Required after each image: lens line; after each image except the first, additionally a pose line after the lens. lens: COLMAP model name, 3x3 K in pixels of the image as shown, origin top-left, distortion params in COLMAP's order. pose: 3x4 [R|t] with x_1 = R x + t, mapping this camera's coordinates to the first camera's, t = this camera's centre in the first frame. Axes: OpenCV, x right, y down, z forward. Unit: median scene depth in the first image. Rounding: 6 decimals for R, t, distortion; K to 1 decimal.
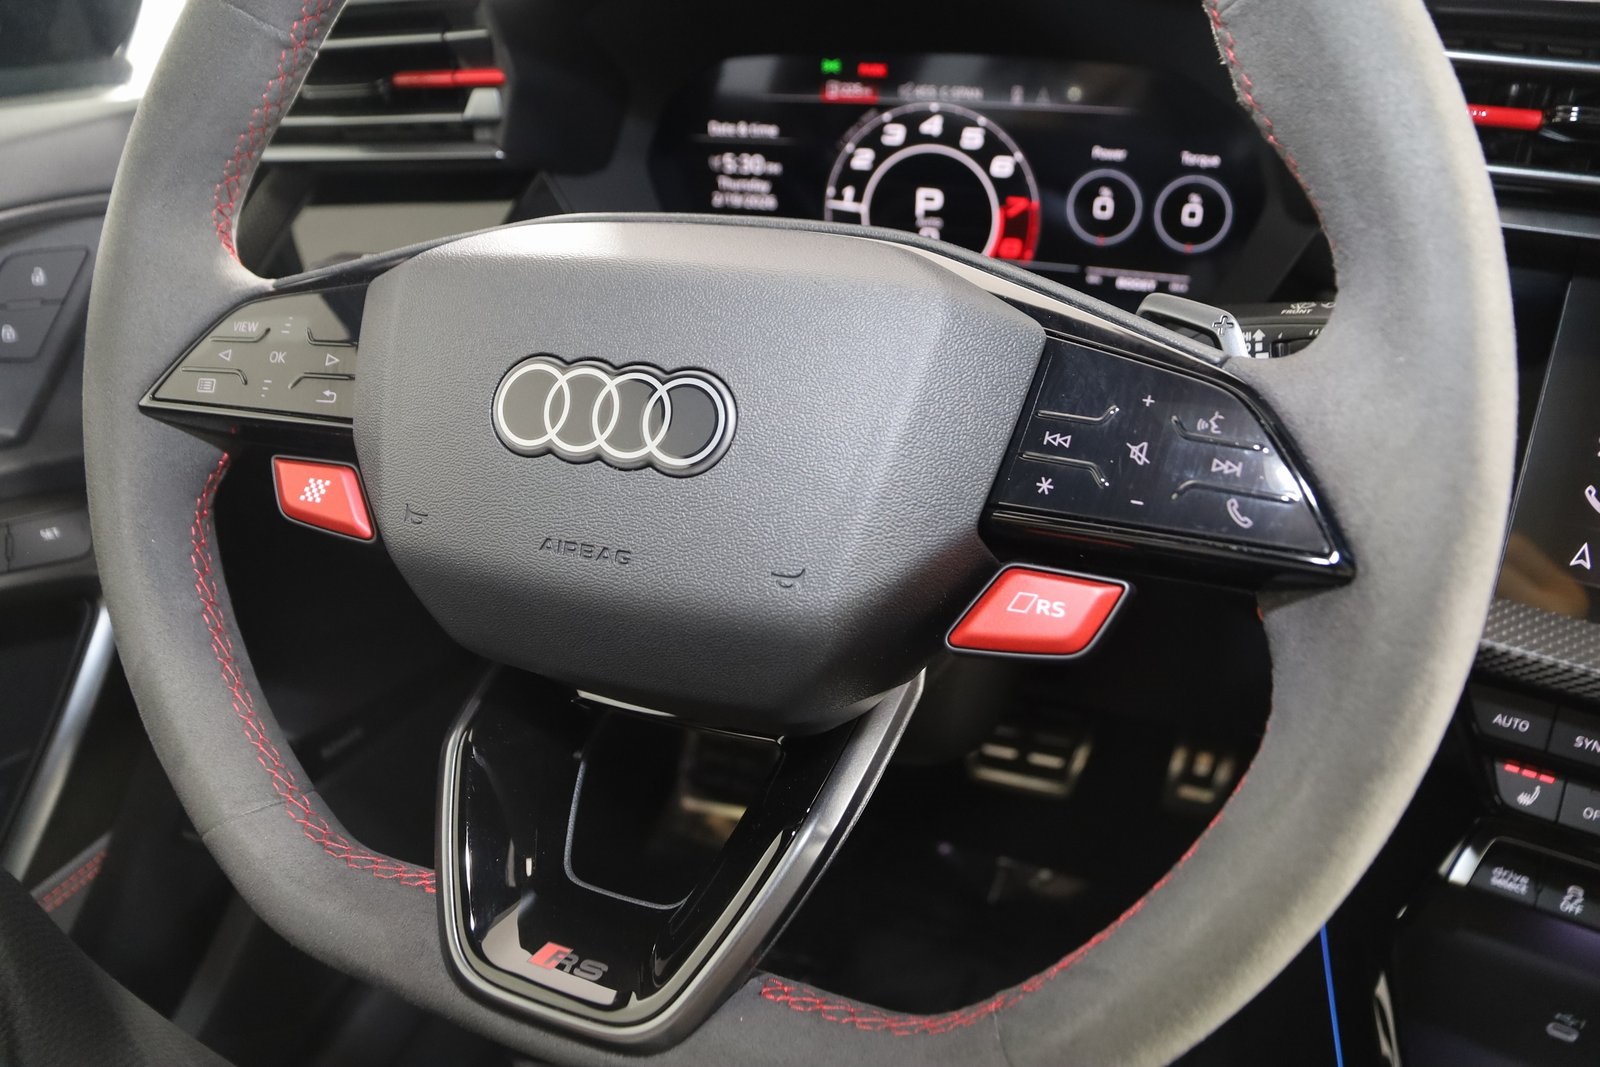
lens RADIAL K [[1044.7, 0, 826.1], [0, 1044.7, 521.6], [0, 0, 1]] dist [-0.105590, 0.023532]
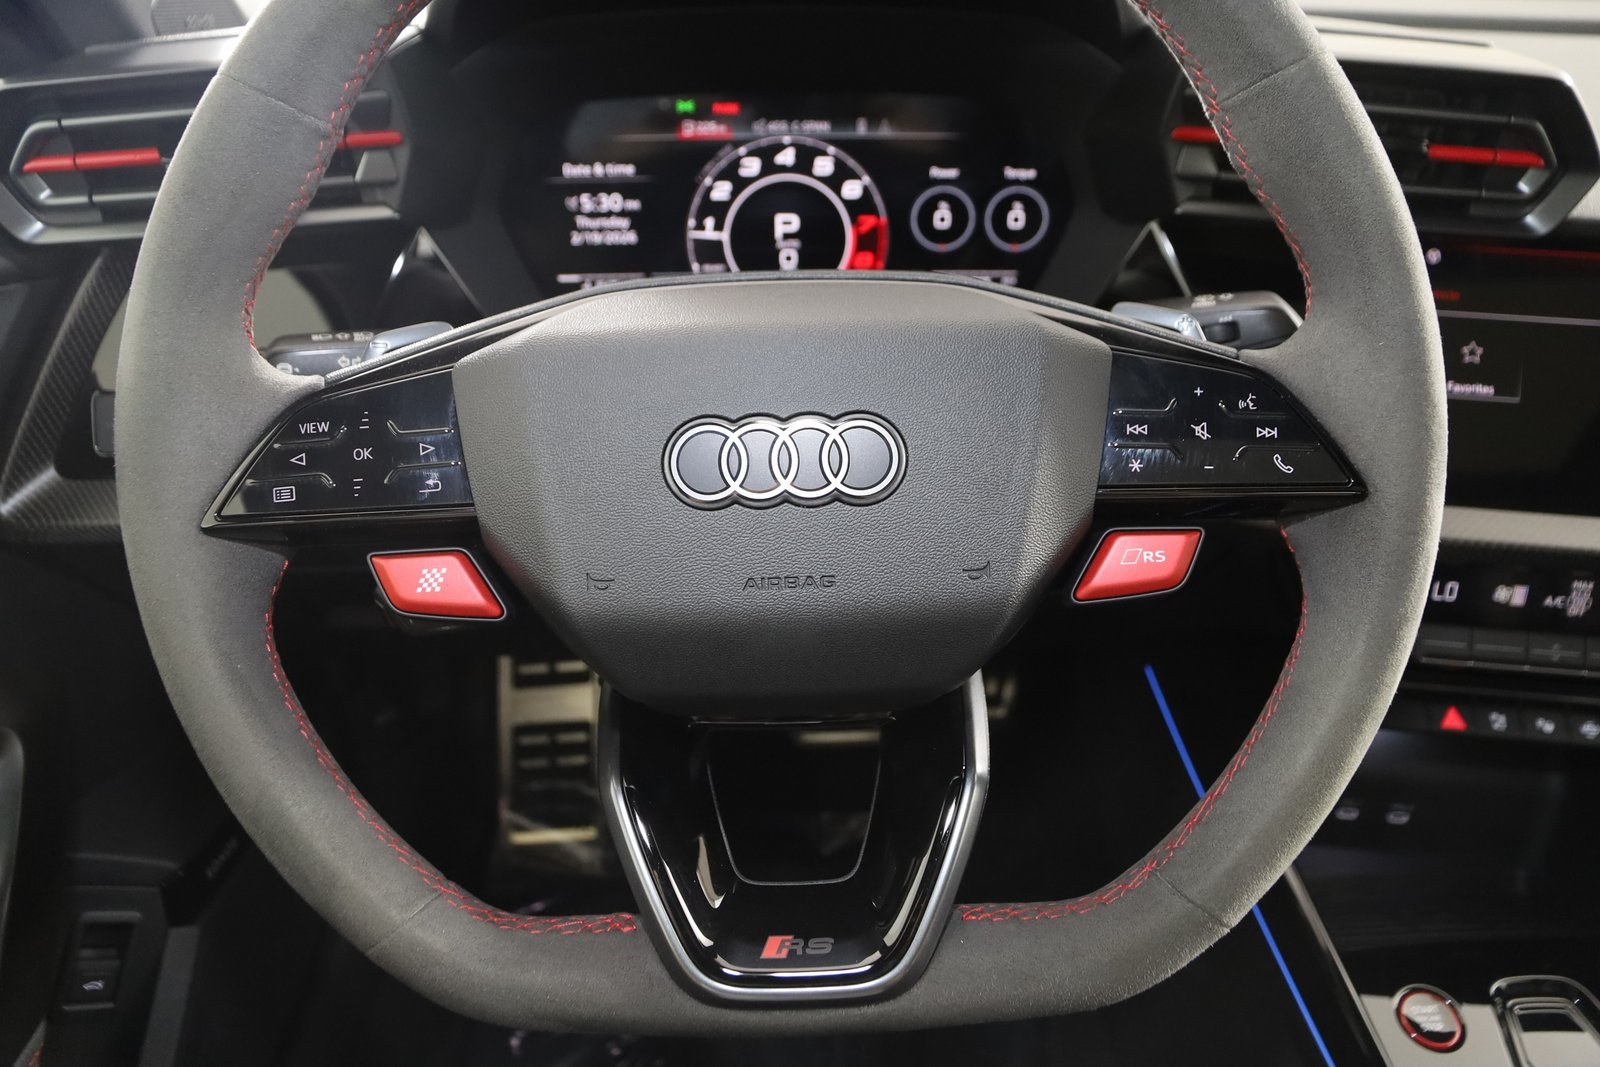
lens RADIAL K [[1044.7, 0, 802.5], [0, 1044.7, 524.5], [0, 0, 1]] dist [-0.105590, 0.023532]
pose [[0.932689, -0.171278, 0.317420, -0.481513], [0.165589, 0.985166, 0.045035, -0.070934], [-0.320425, 0.010558, 0.947215, -0.077545]]
